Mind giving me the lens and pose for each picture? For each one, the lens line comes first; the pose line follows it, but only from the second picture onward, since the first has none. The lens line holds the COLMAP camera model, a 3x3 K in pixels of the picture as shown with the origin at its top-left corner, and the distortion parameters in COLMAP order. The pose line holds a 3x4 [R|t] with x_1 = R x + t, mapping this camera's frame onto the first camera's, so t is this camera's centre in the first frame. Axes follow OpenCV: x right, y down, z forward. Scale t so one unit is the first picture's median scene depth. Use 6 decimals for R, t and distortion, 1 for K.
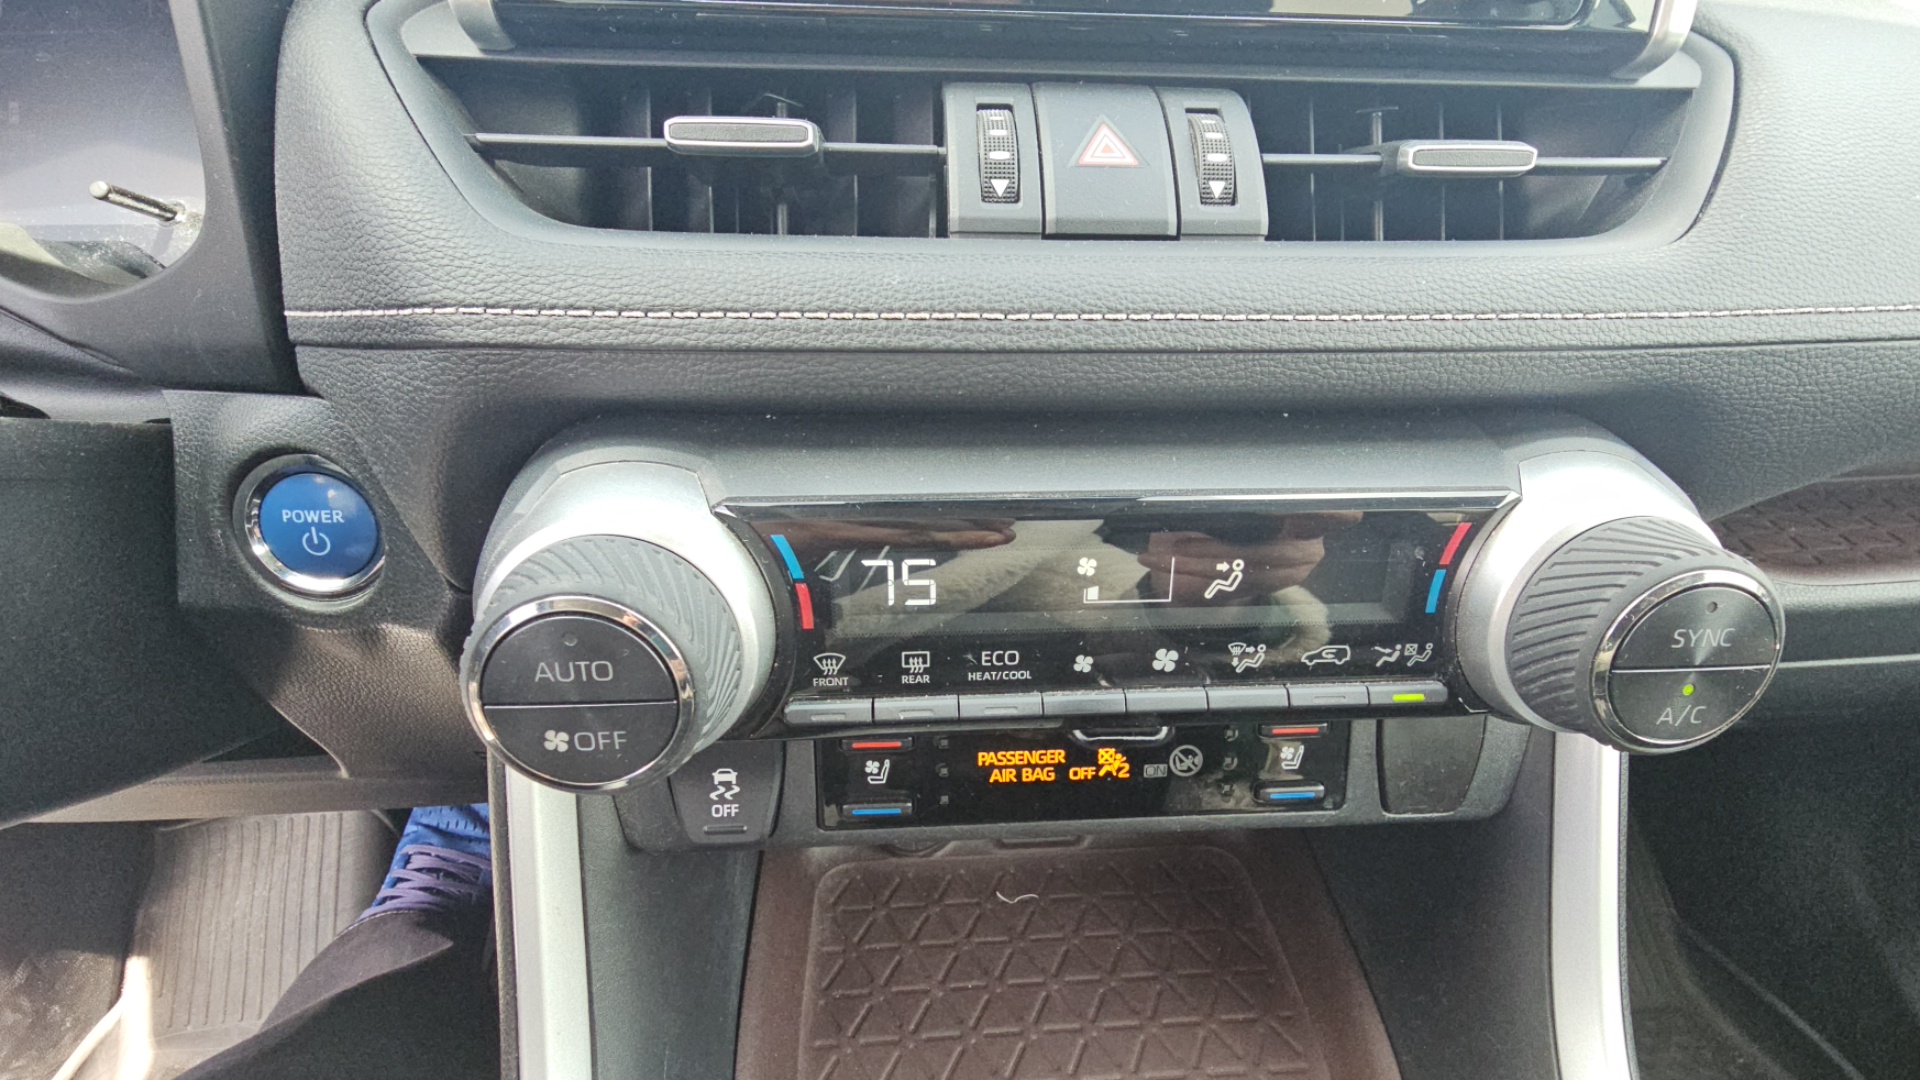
lens RADIAL K [[853.9, 0, 984.0], [0, 853.9, 543.2], [0, 0, 1]] dist [0.010115, -0.007637]
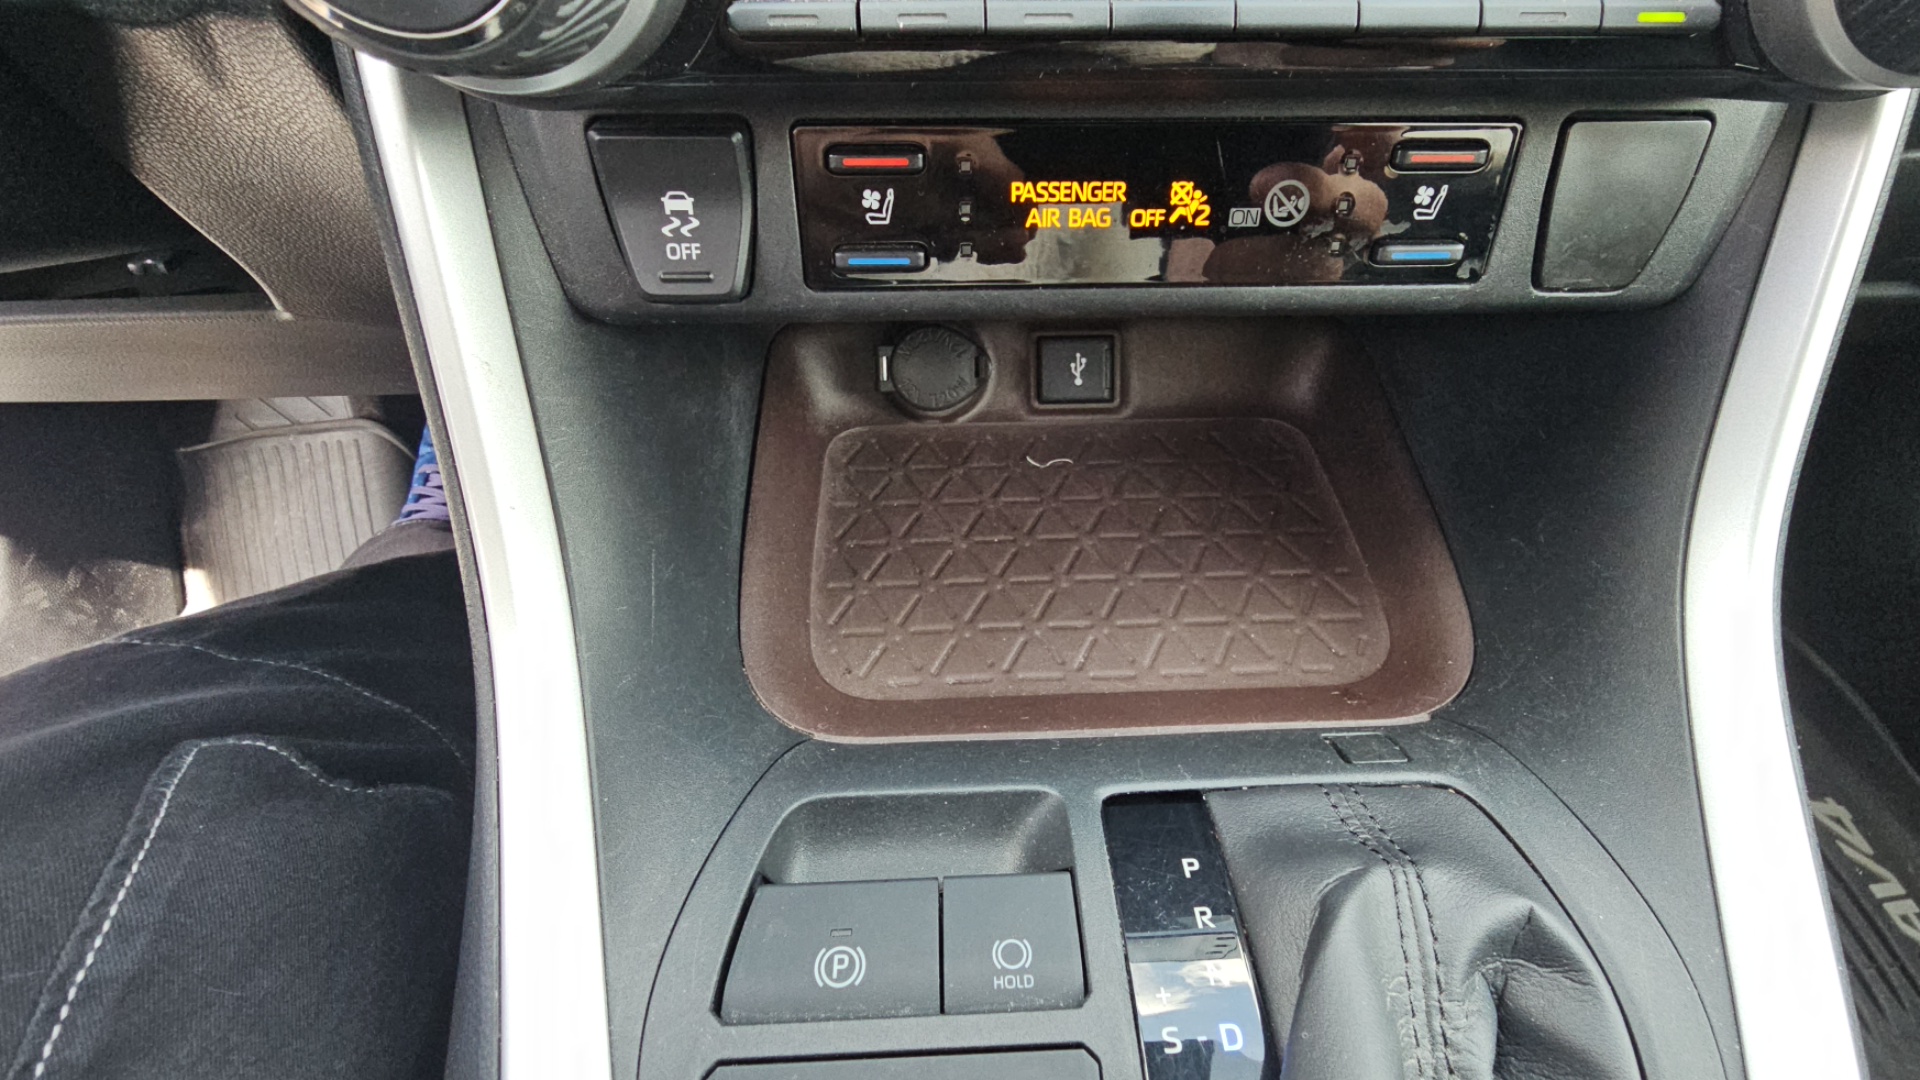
lens RADIAL K [[853.9, 0, 985.8], [0, 853.9, 539.0], [0, 0, 1]] dist [0.010115, -0.007637]
pose [[0.999440, 0.018574, -0.027824, -0.002382], [-0.008370, 0.944095, 0.329568, 0.292062], [0.032390, -0.329151, 0.943722, 0.185795]]
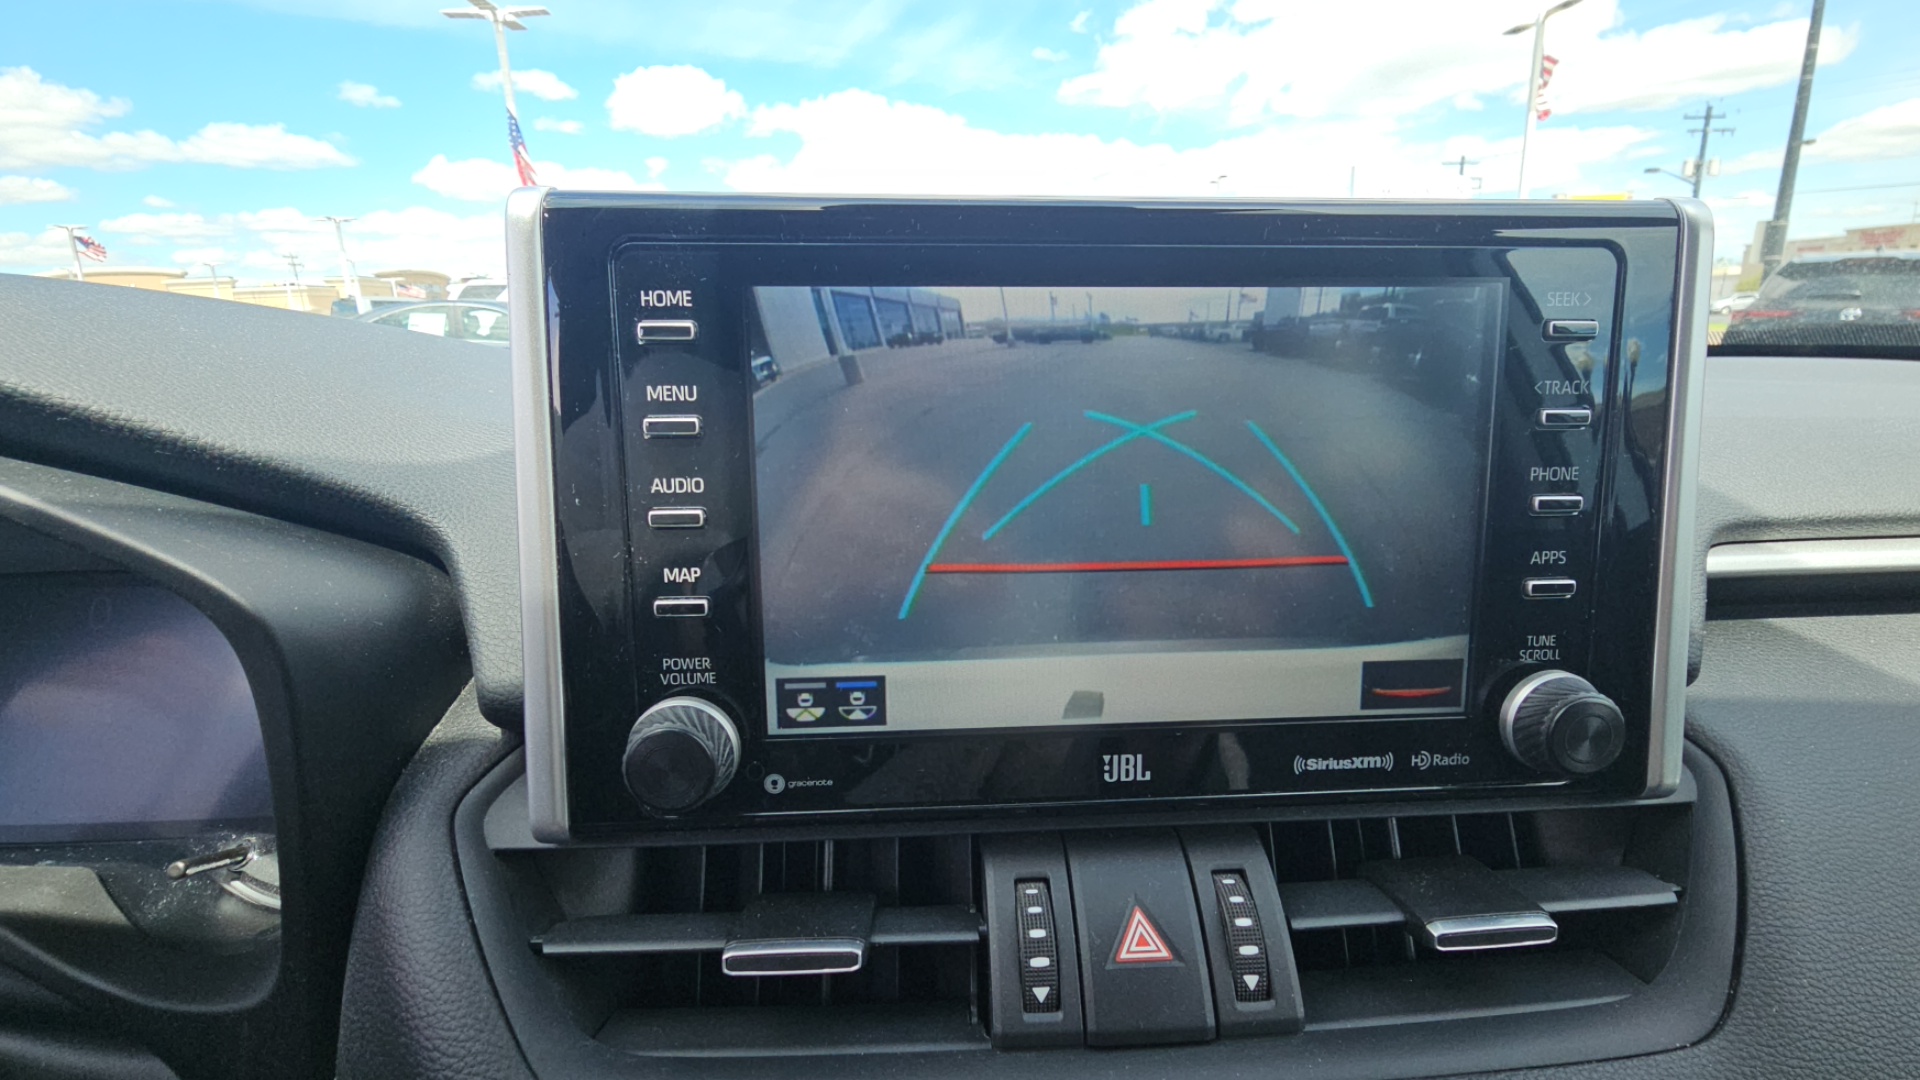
lens RADIAL K [[853.9, 0, 991.3], [0, 853.9, 545.3], [0, 0, 1]] dist [0.010115, -0.007637]
pose [[0.999741, -0.019149, -0.012271, -0.015201], [0.015623, 0.970305, -0.241378, -0.581776], [0.016528, 0.241124, 0.970354, -0.111973]]
